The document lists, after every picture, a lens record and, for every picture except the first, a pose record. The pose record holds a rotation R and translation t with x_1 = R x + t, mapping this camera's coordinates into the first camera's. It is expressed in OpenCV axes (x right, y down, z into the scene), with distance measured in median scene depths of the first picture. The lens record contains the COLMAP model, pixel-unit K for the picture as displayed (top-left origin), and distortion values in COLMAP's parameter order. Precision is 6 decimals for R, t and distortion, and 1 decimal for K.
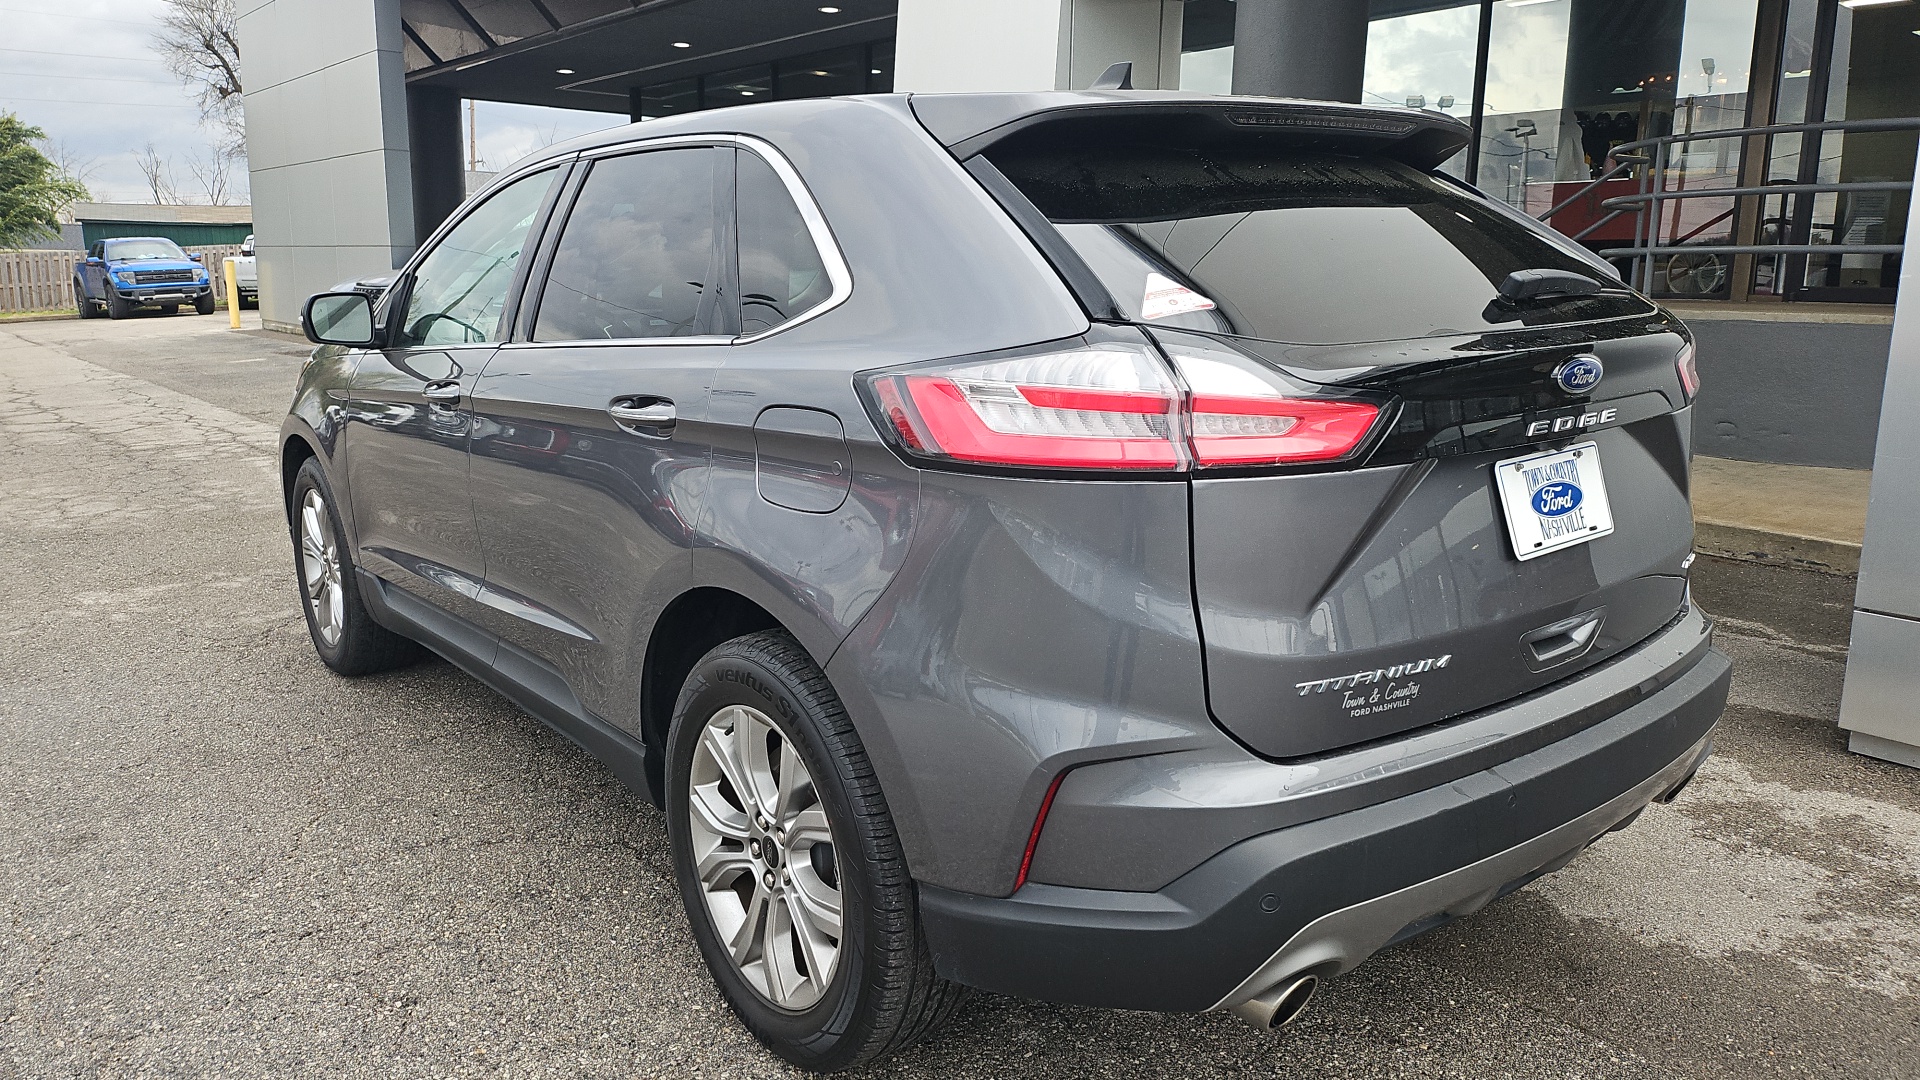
lens RADIAL K [[1307.3, 0, 956.3], [0, 1307.3, 498.5], [0, 0, 1]] dist [0.053413, -0.052591]
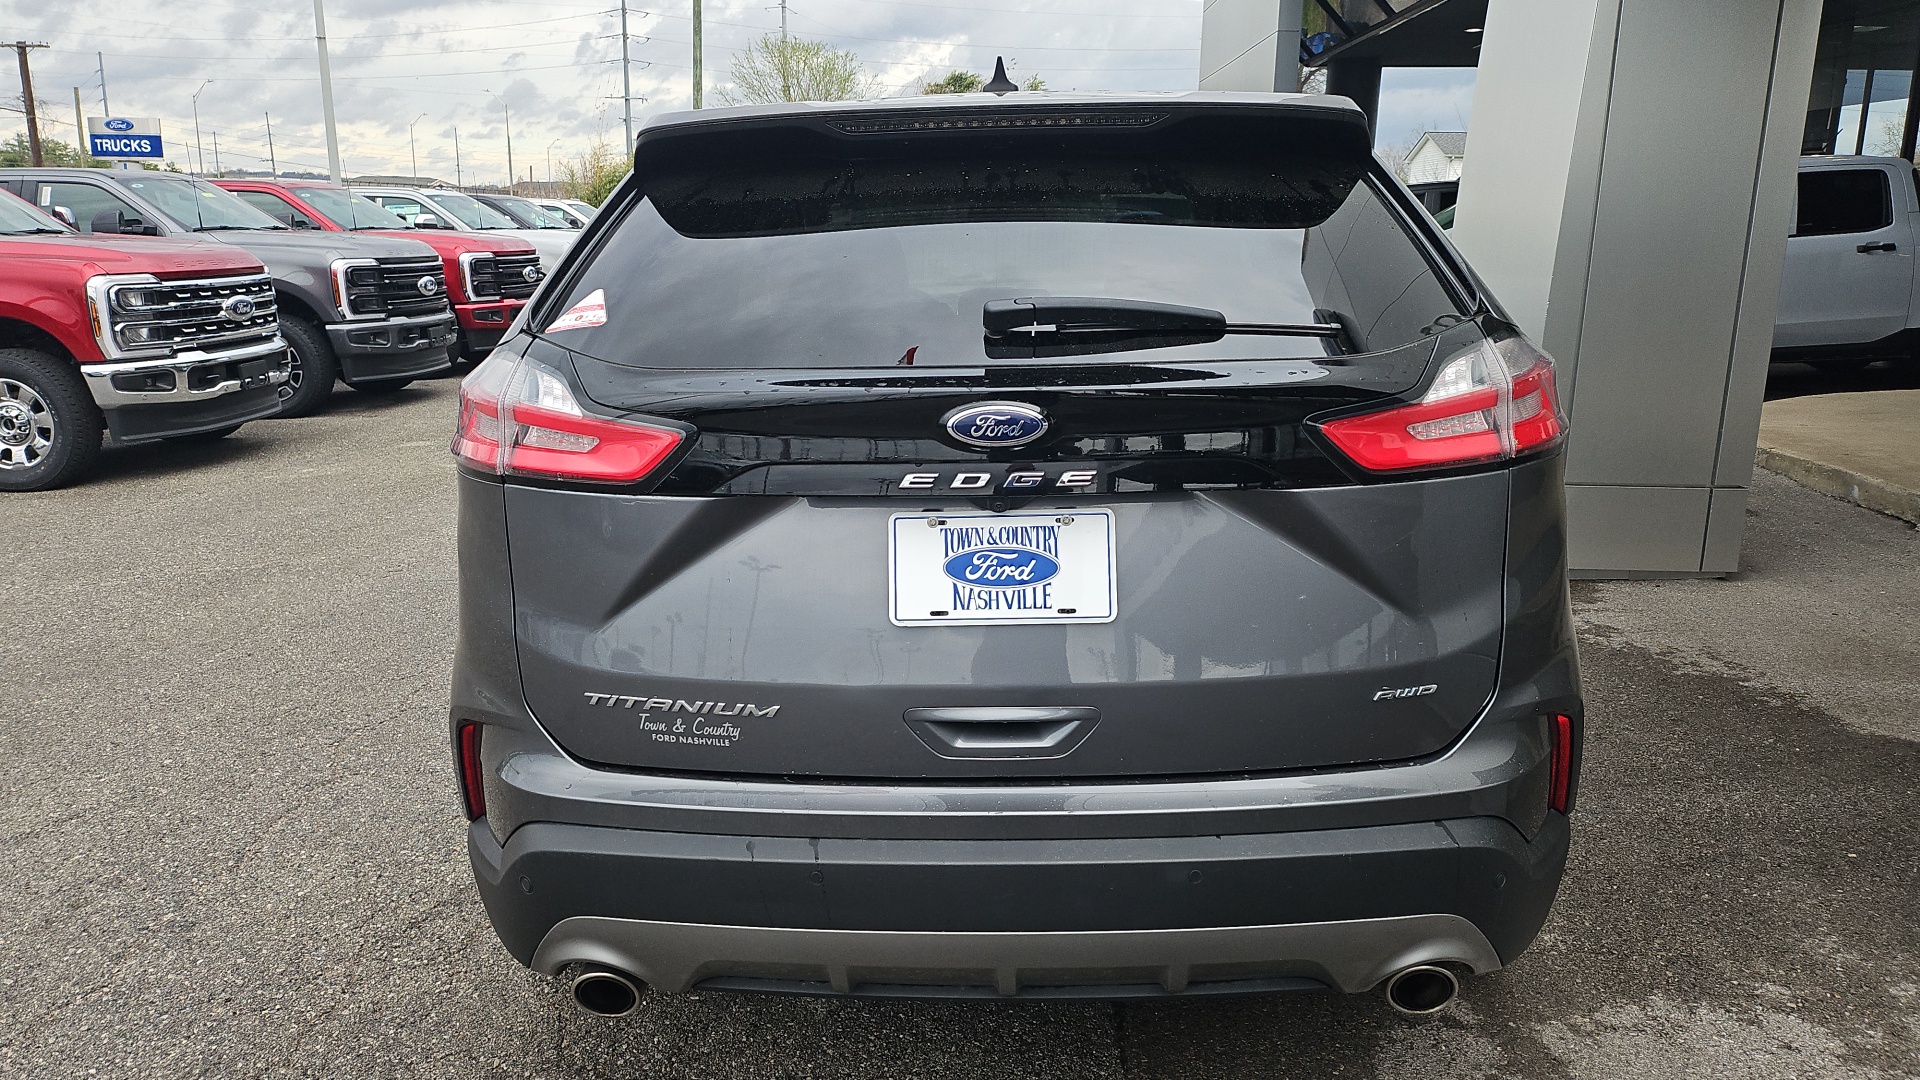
lens RADIAL K [[1371.3, 0, 960.0], [0, 1371.3, 540.0], [0, 0, 1]] dist [0.093068, -0.087588]
pose [[0.760461, 0.138343, -0.634477, 1.110042], [-0.113383, 0.990322, 0.080036, -0.095241], [0.639409, 0.011075, 0.768787, 0.330512]]
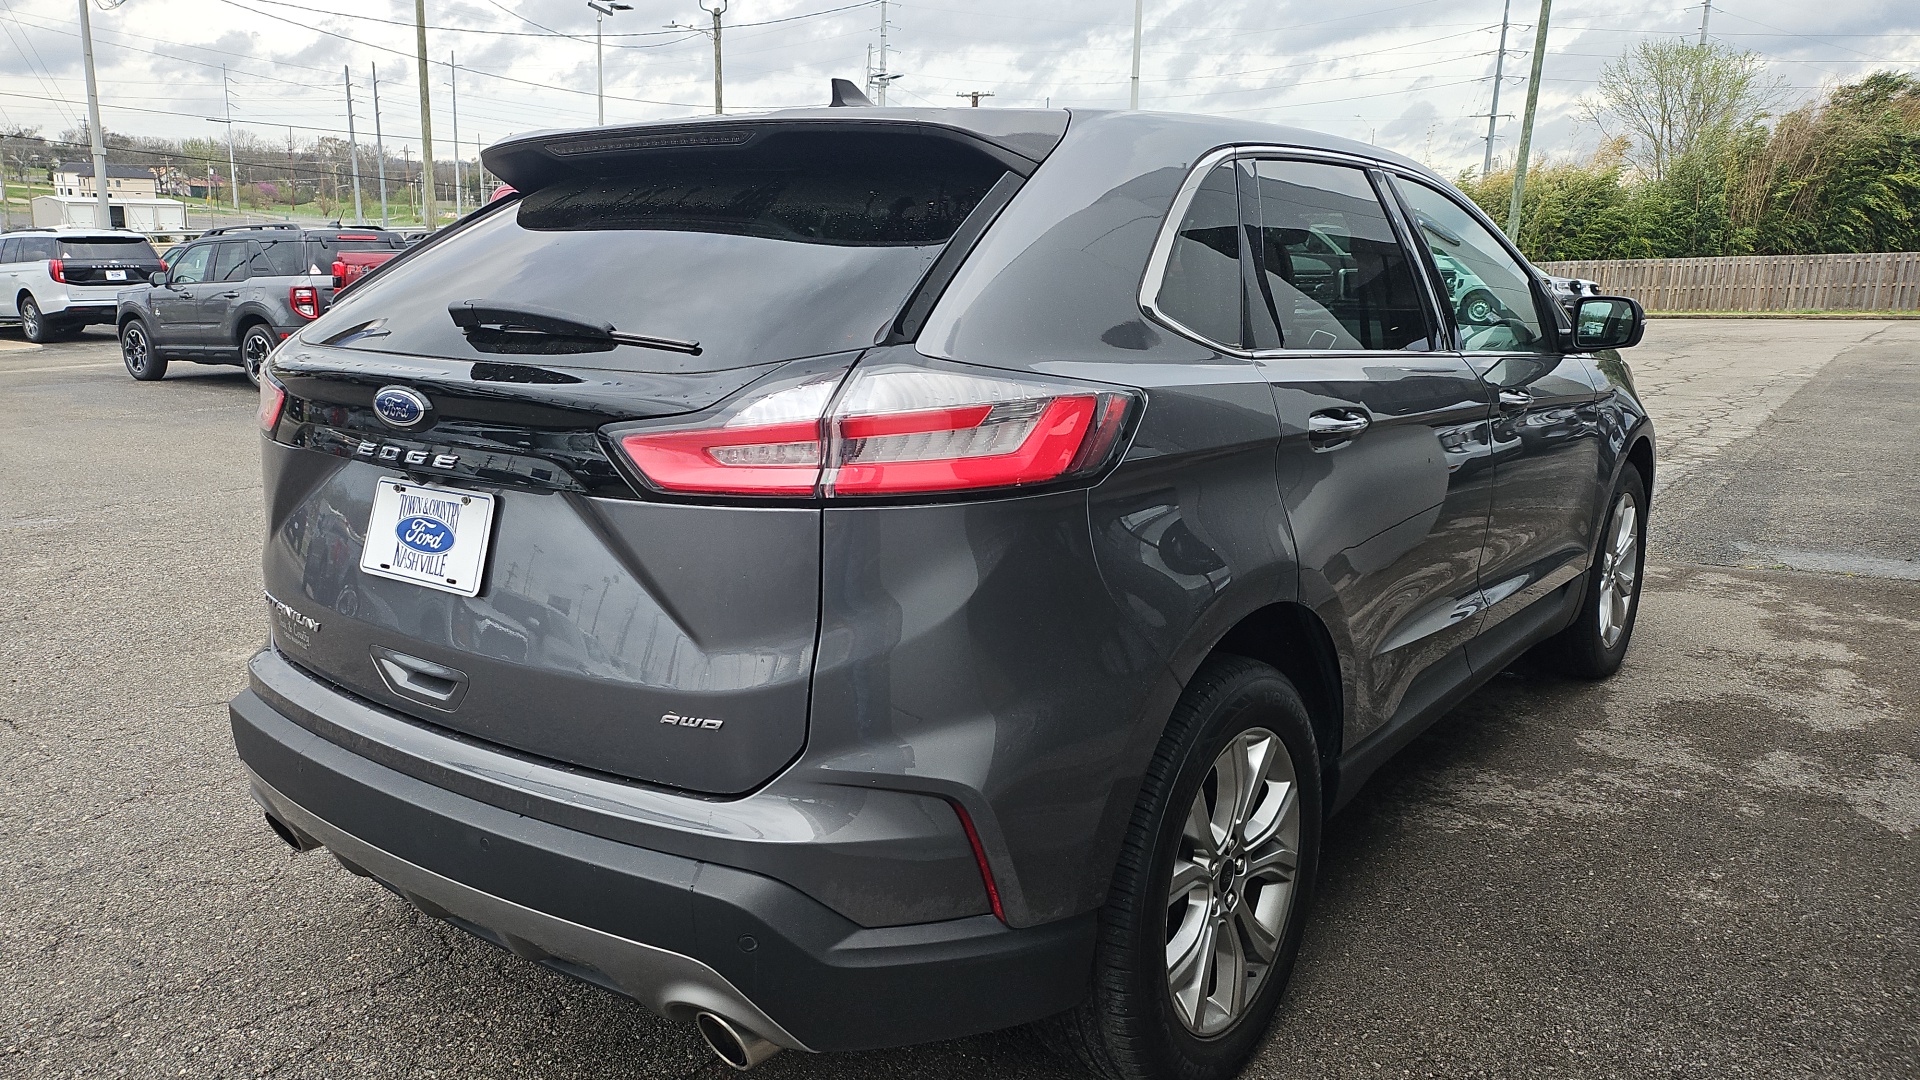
lens RADIAL K [[1351.9, 0, 959.2], [0, 1351.9, 541.6], [0, 0, 1]] dist [0.059725, -0.039638]
pose [[0.252008, 0.212101, -0.944196, 1.667513], [-0.195128, 0.966783, 0.165095, -0.262739], [0.947849, 0.142634, 0.285024, 1.208759]]
